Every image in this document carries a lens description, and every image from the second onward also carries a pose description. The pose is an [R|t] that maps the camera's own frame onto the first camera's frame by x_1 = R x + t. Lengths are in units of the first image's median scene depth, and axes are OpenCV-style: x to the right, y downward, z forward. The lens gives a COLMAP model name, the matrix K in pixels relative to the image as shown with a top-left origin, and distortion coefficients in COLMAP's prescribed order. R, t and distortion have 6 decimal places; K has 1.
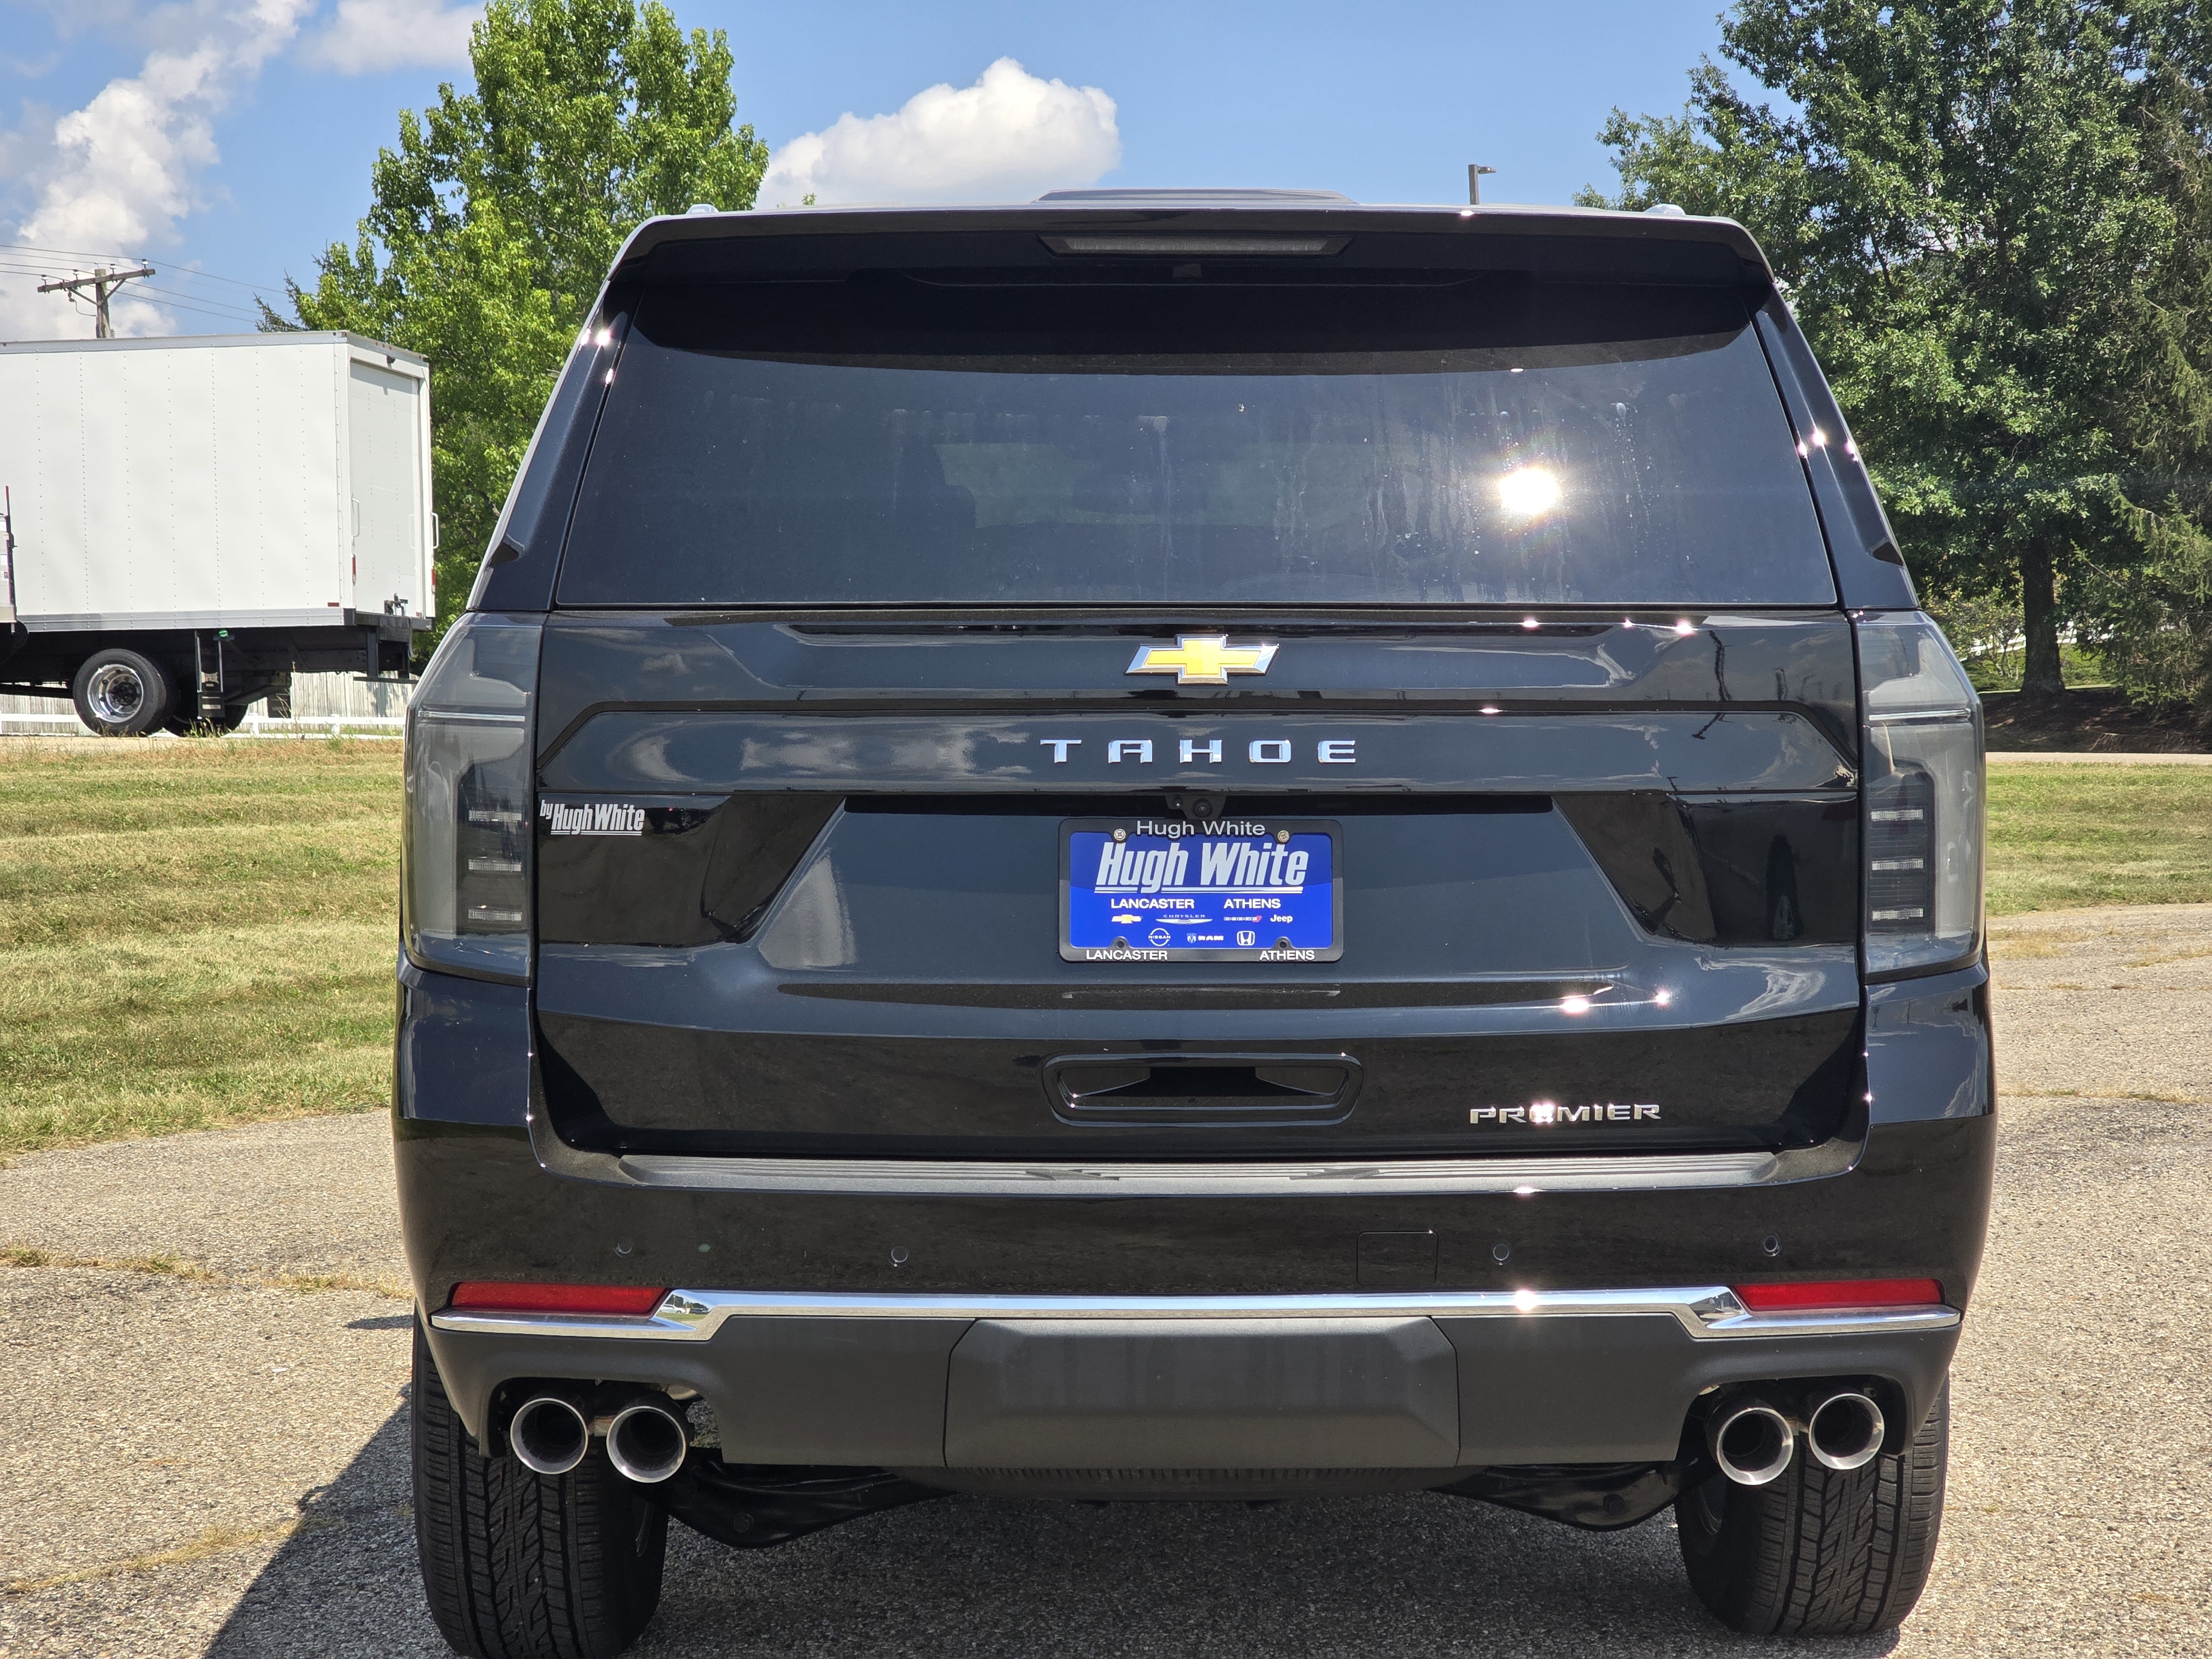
lens RADIAL K [[4427.9, 0, 1105.7], [0, 4427.9, 825.2], [0, 0, 1]] dist [0.211478, 0.000000]
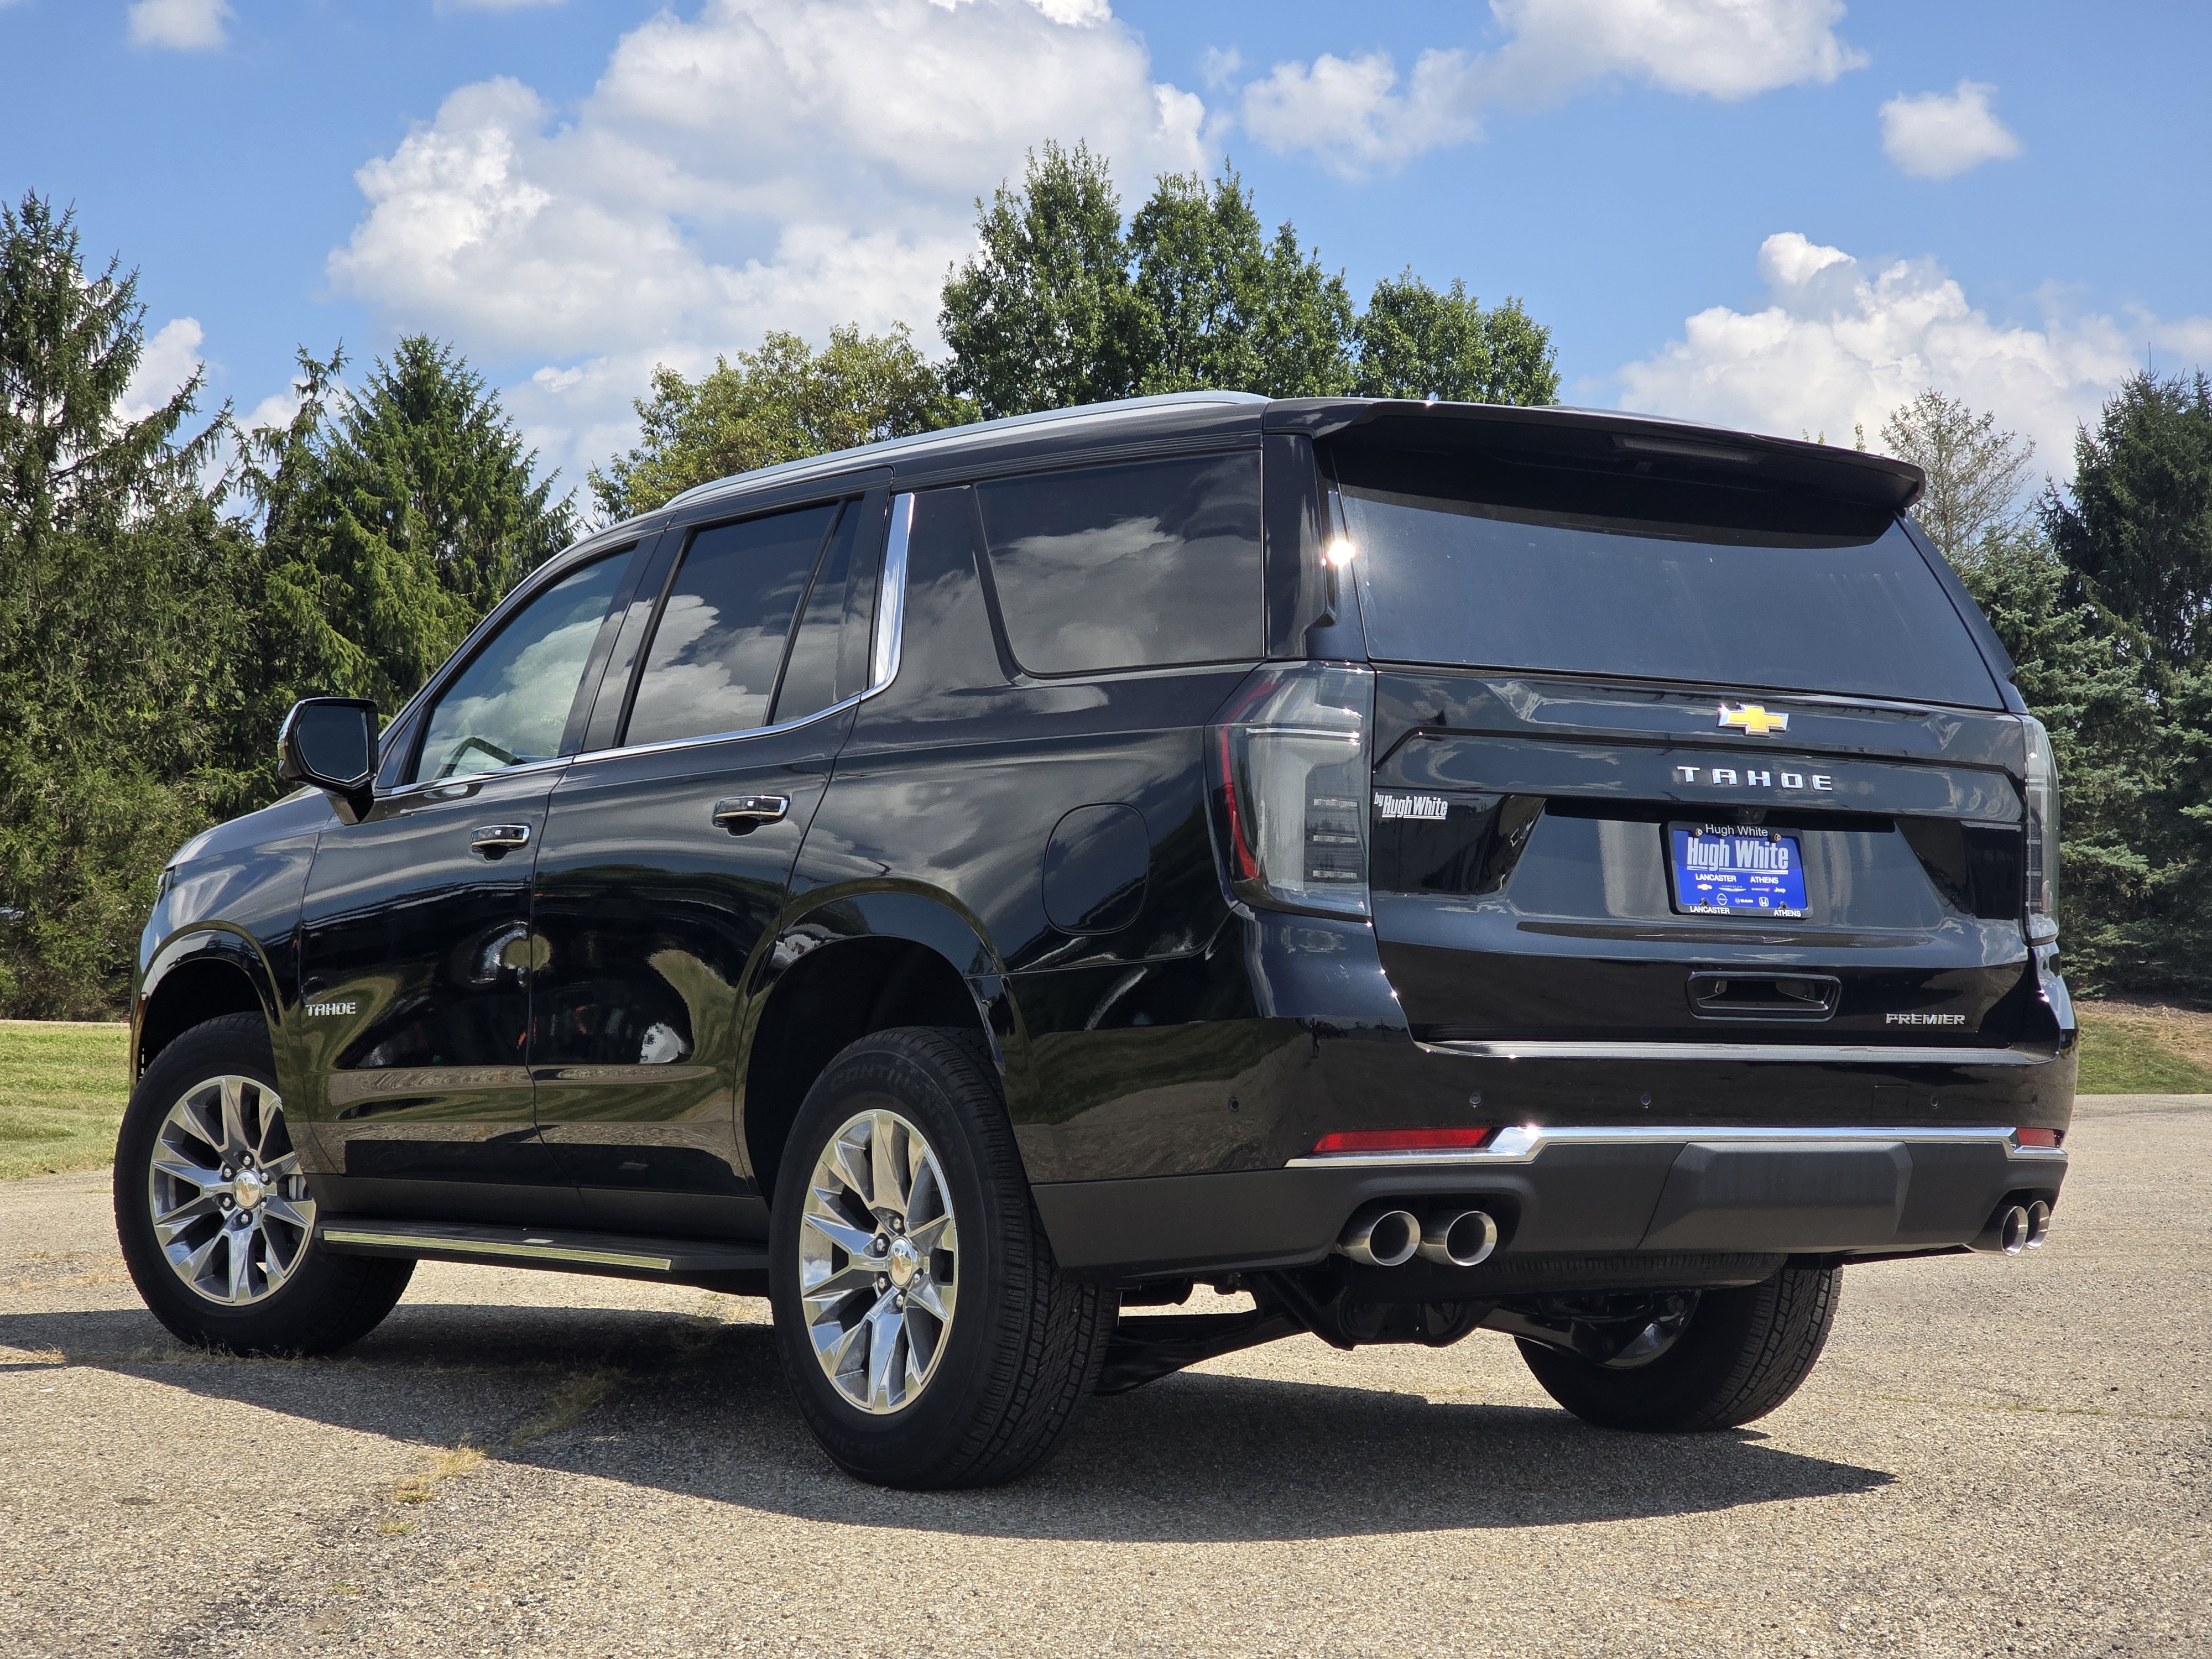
lens RADIAL K [[4427.9, 0, 1106.6], [0, 4427.9, 831.9], [0, 0, 1]] dist [0.211478, 0.000000]
pose [[0.831186, 0.040353, 0.554528, -1.014378], [-0.013959, 0.998563, -0.051742, 0.084145], [-0.555819, 0.035267, 0.830555, -0.156869]]
